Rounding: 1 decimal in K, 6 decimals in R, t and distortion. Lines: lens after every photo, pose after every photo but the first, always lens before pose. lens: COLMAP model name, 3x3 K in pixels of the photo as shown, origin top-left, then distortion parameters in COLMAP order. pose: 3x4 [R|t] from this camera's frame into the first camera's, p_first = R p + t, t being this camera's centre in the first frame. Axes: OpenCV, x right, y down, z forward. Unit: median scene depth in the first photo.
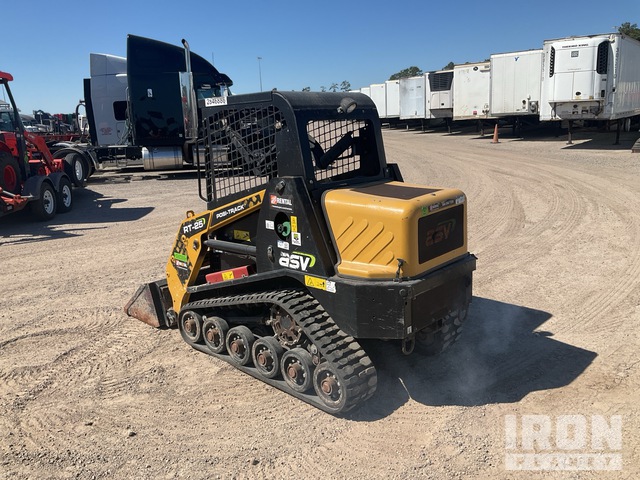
lens RADIAL K [[516.5, 0, 318.3], [0, 516.5, 240.4], [0, 0, 1]] dist [0.128369, -0.000190]
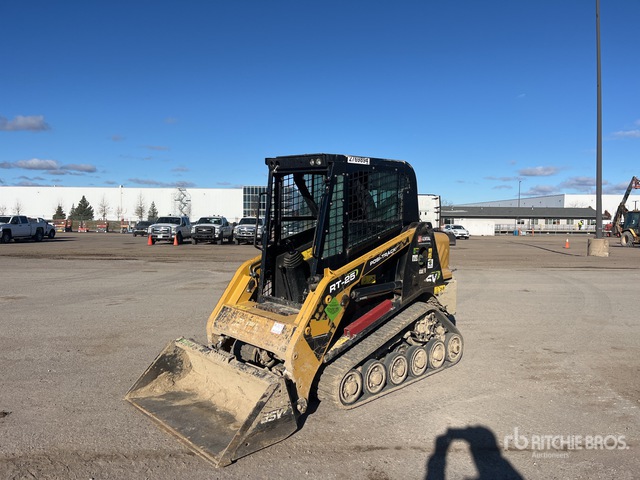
lens RADIAL K [[481.0, 0, 319.5], [0, 481.0, 243.4], [0, 0, 1]] dist [0.085011, -0.021631]
pose [[0.028753, -0.042395, 0.998687, -1.279429], [0.202735, 0.978582, 0.035705, -0.154679], [-0.978811, 0.201442, 0.036732, 1.133463]]
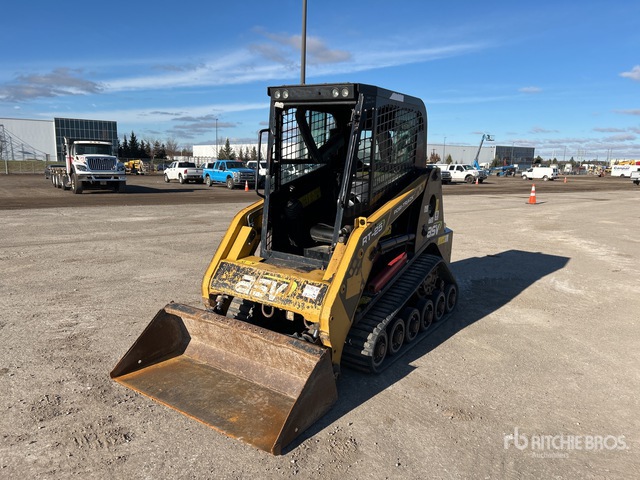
lens RADIAL K [[481.0, 0, 316.5], [0, 481.0, 241.0], [0, 0, 1]] dist [0.085011, -0.021631]
pose [[-0.172302, -0.139638, 0.975097, -1.131837], [0.183200, 0.968088, 0.171006, -0.188623], [-0.967858, 0.208102, -0.141222, 1.369798]]
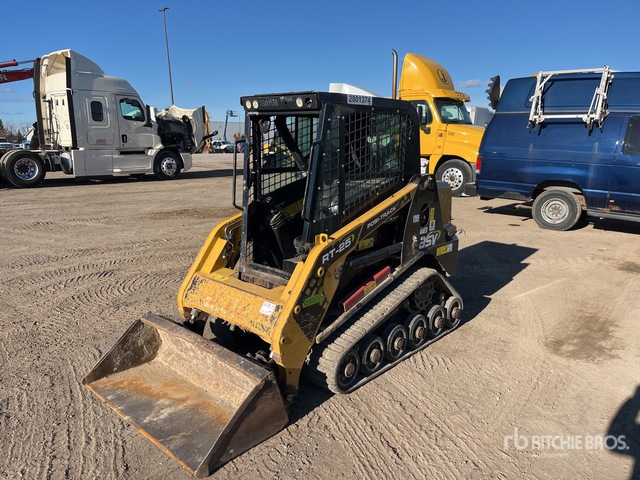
lens RADIAL K [[481.0, 0, 318.6], [0, 481.0, 247.3], [0, 0, 1]] dist [0.085011, -0.021631]
pose [[-0.026604, -0.177990, 0.983673, -1.113224], [0.203239, 0.962506, 0.179656, -0.194825], [-0.978768, 0.204700, 0.010568, 1.160982]]
